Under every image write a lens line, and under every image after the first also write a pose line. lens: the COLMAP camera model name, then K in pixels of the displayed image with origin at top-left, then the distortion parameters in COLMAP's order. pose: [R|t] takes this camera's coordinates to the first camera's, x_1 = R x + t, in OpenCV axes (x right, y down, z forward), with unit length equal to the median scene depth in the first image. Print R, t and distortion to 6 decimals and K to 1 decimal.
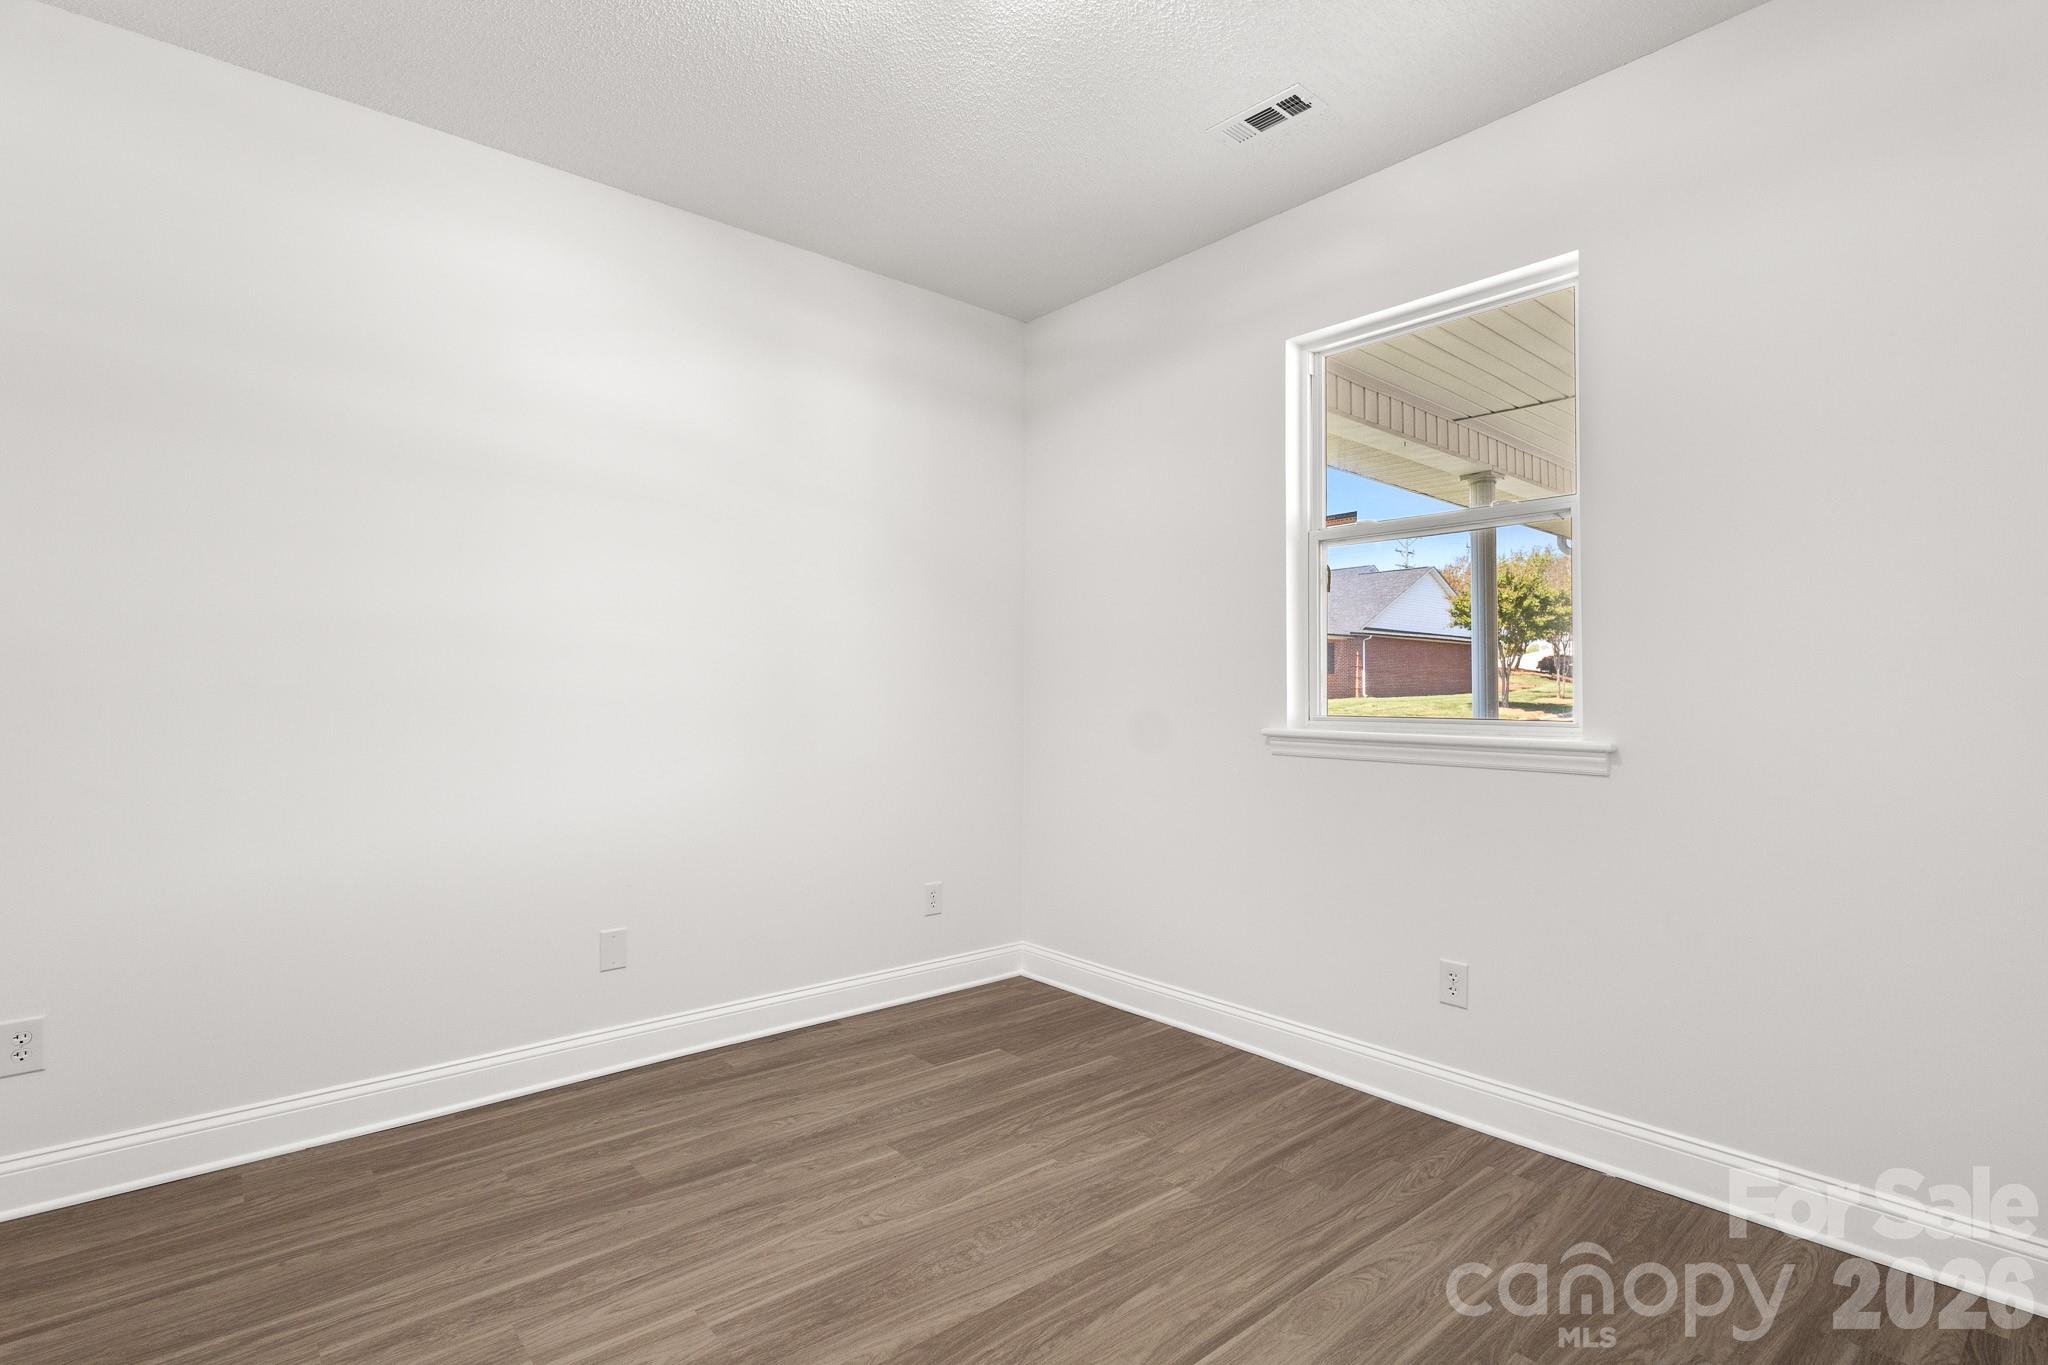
lens RADIAL K [[986.3, 0, 1032.5], [0, 986.3, 682.3], [0, 0, 1]] dist [0.002394, 0.000430]
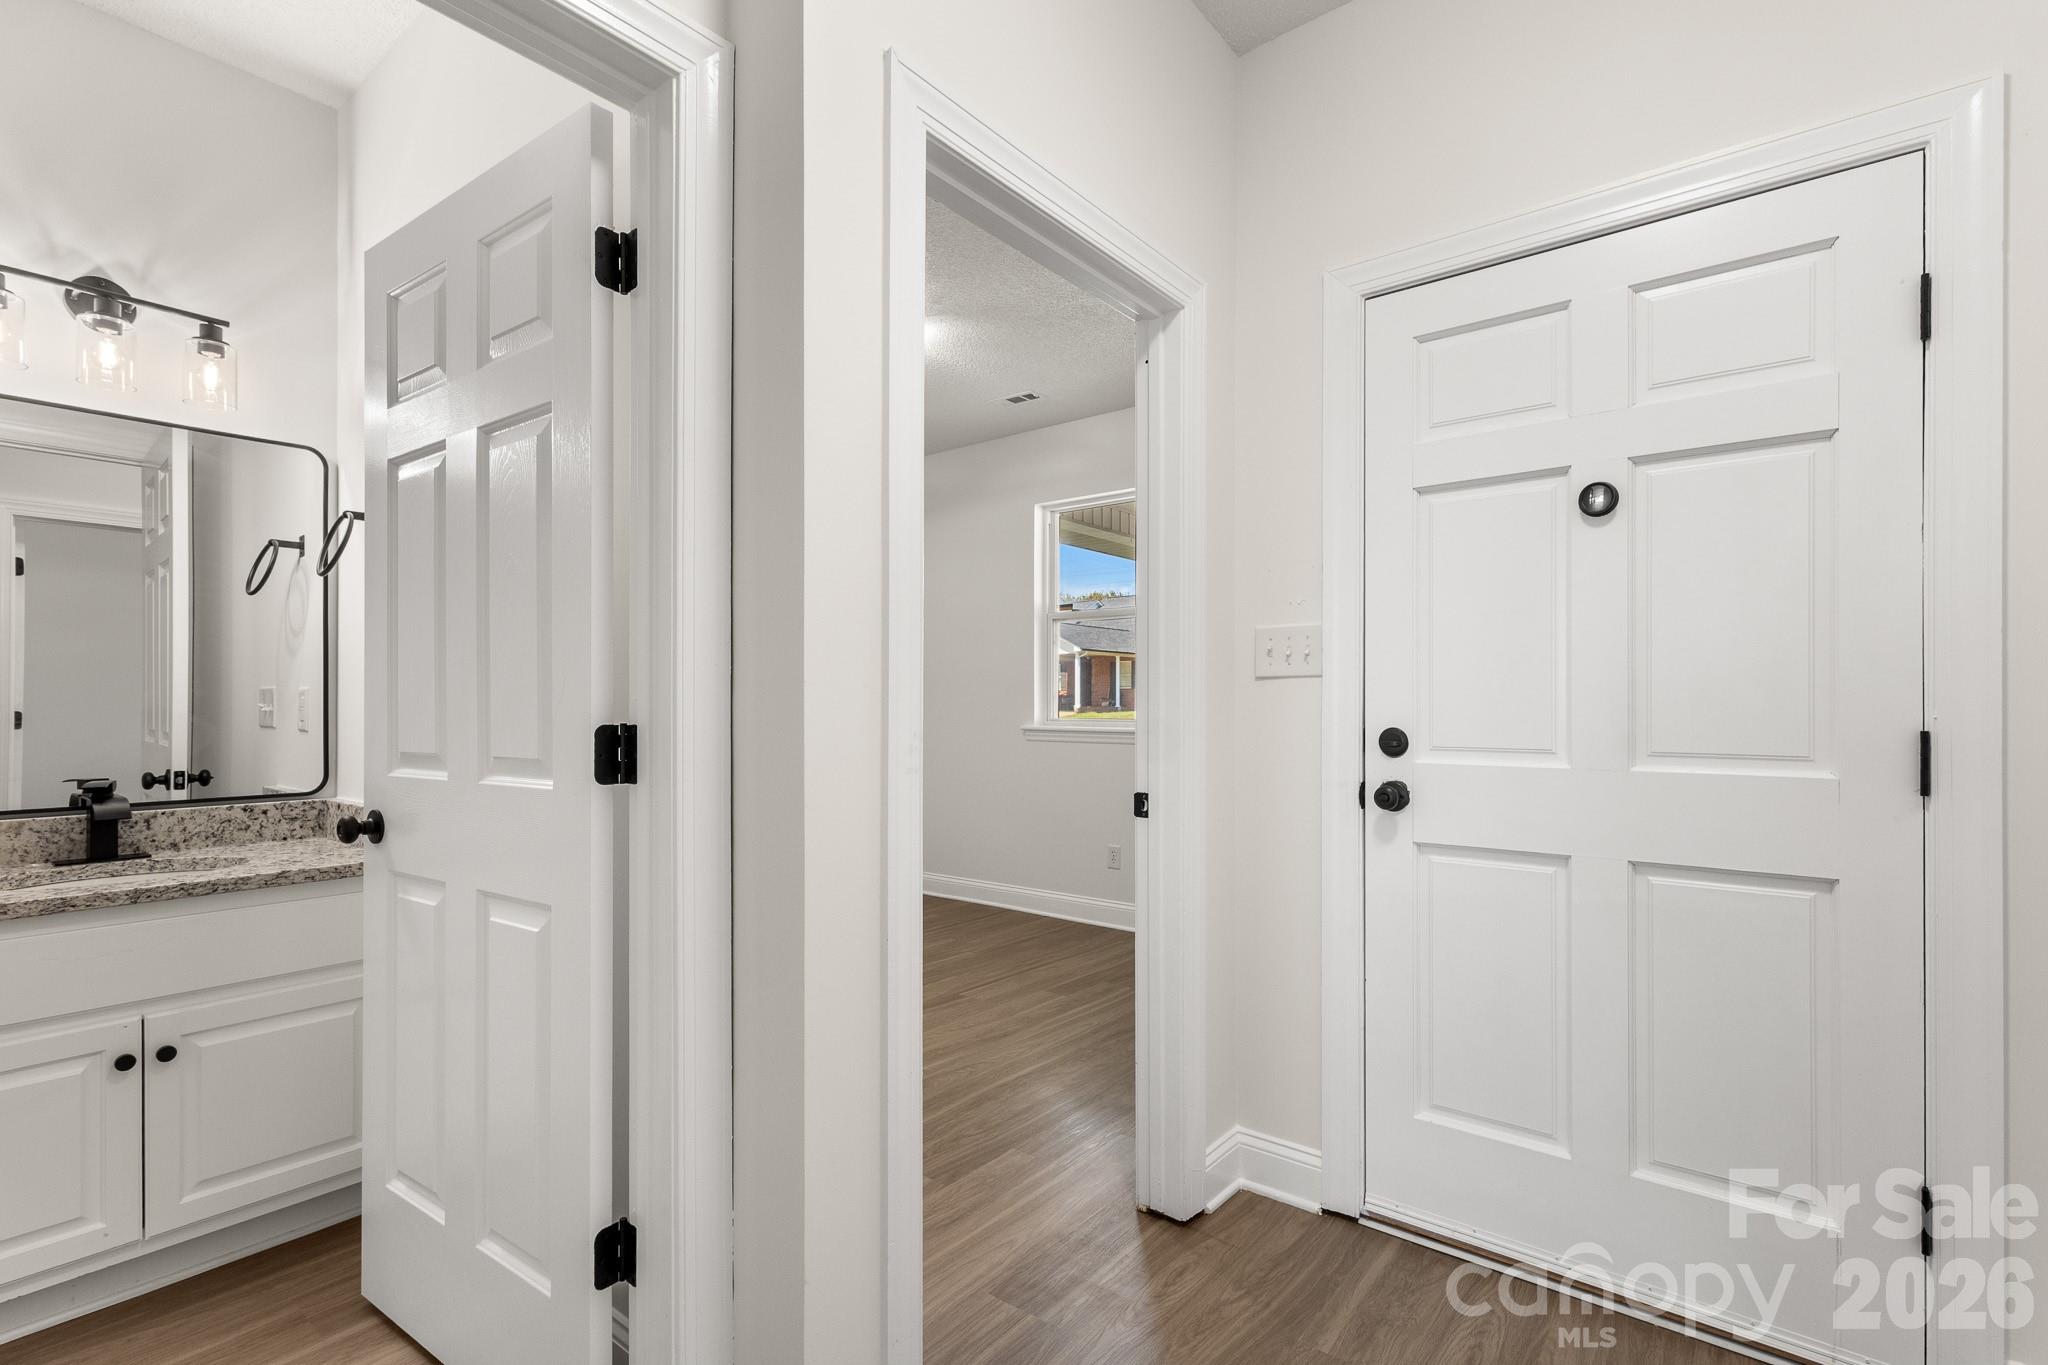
lens RADIAL K [[951.0, 0, 1025.5], [0, 951.0, 700.1], [0, 0, 1]] dist [0.000495, 0.000960]
pose [[0.985458, 0.000469, 0.169921, -0.047521], [0.000466, 0.999985, -0.005462, 0.010035], [-0.169921, 0.005462, 0.985442, -0.673573]]
